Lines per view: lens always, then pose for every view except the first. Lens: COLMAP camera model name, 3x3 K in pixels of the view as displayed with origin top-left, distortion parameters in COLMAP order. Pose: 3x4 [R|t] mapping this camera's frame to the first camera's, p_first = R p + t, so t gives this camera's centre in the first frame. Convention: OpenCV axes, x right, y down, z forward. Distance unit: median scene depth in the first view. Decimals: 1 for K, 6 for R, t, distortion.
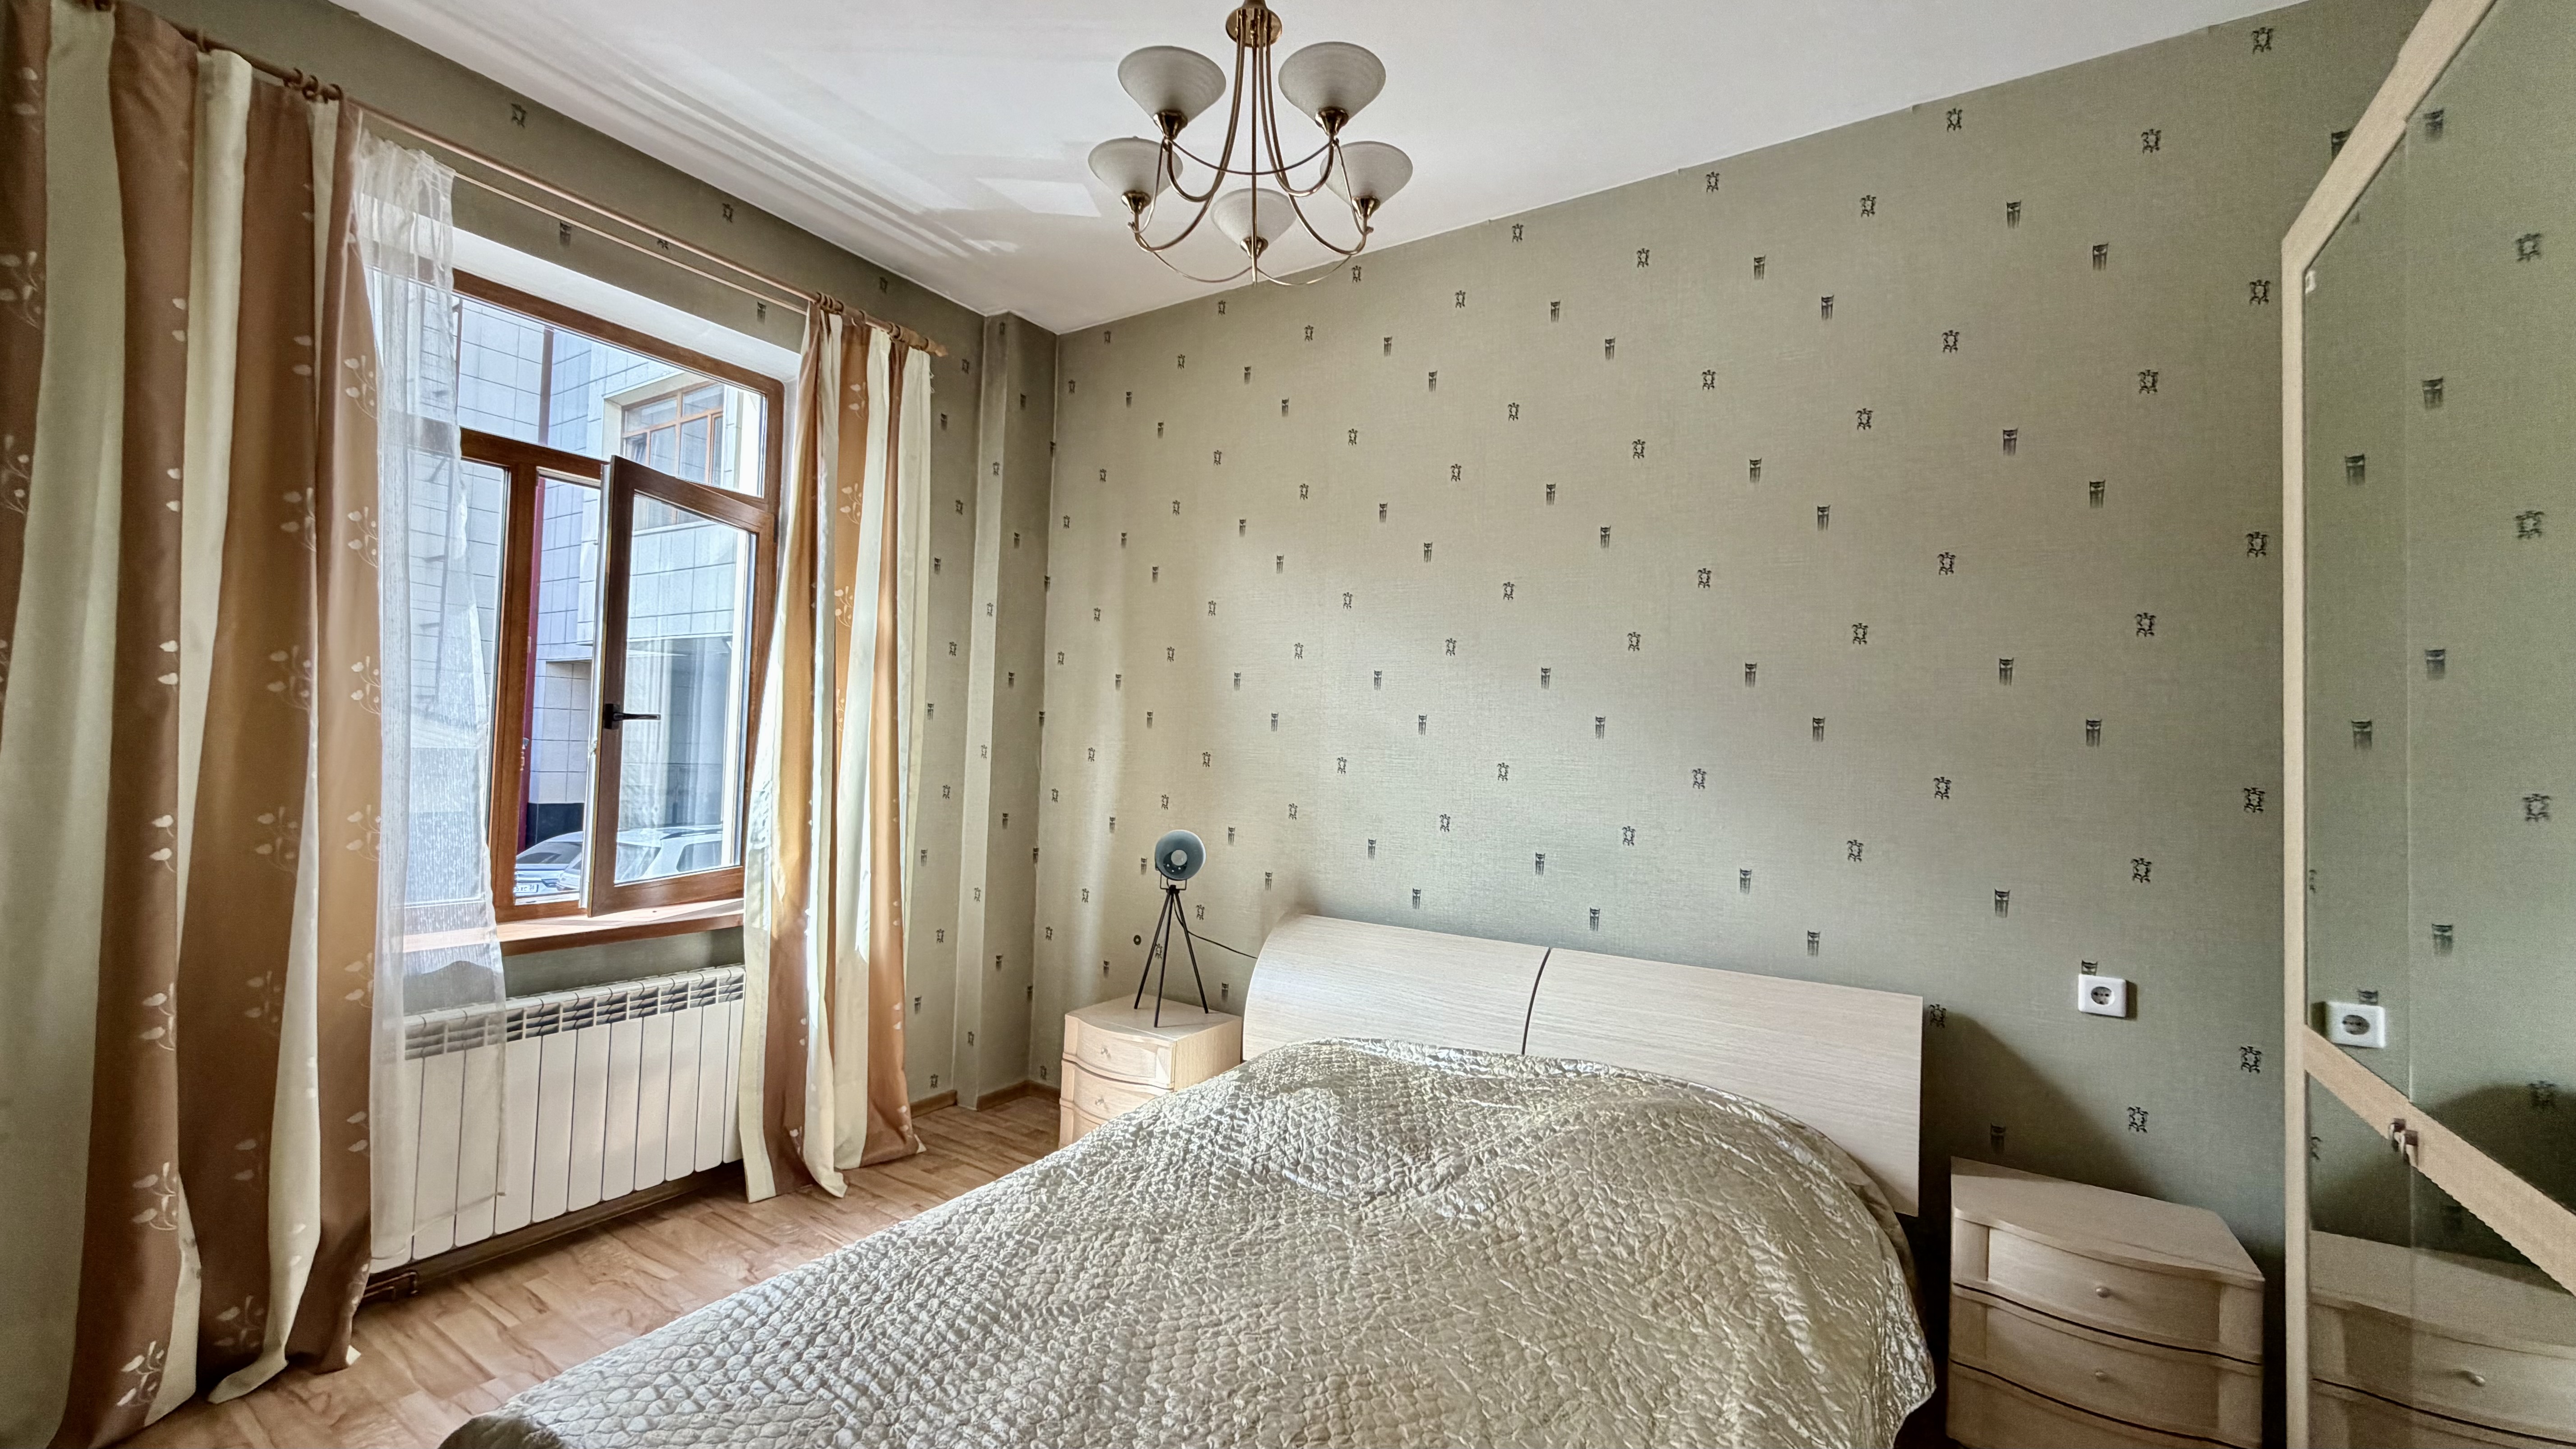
lens RADIAL K [[1033.8, 0, 1297.1], [0, 1033.8, 732.6], [0, 0, 1]] dist [-0.000475, 0.000117]
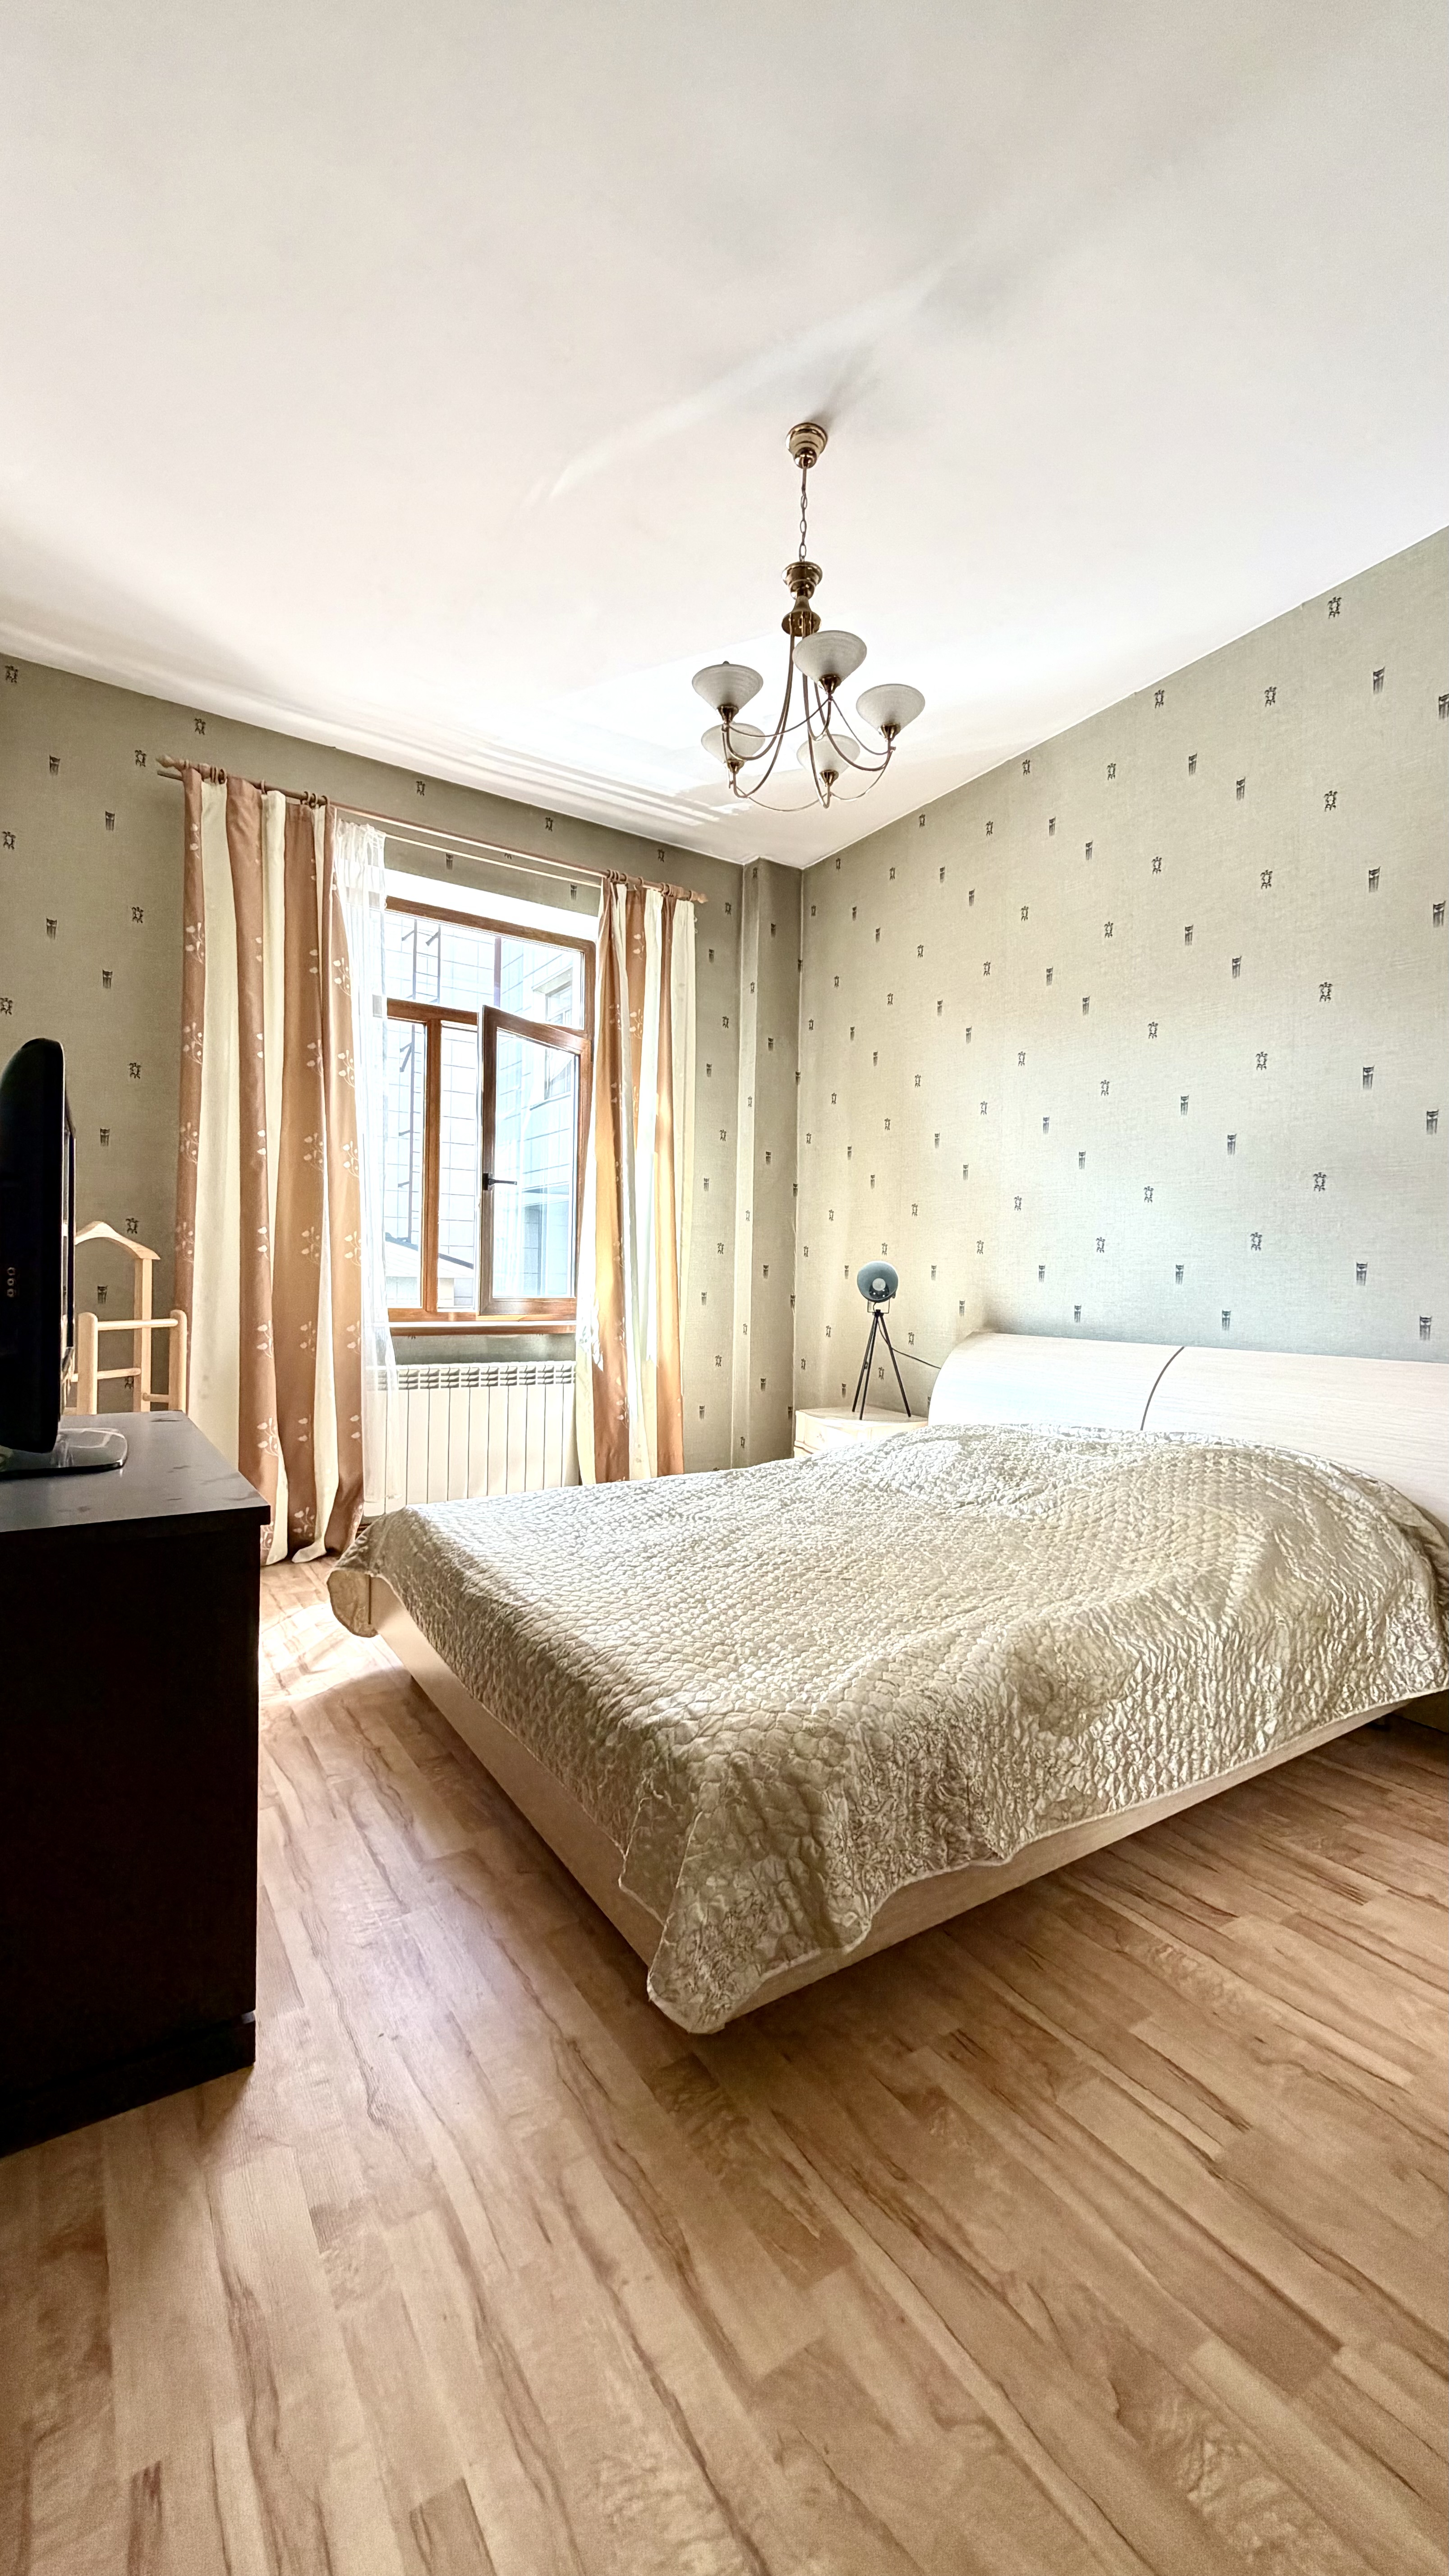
lens RADIAL K [[1033.8, 0, 732.5], [0, 1033.8, 1298.5], [0, 0, 1]] dist [-0.000475, 0.000117]
pose [[0.913057, -0.011080, -0.407681, 0.255369], [0.022793, 0.999455, 0.023885, 0.118597], [0.407194, -0.031100, 0.912812, -0.207918]]
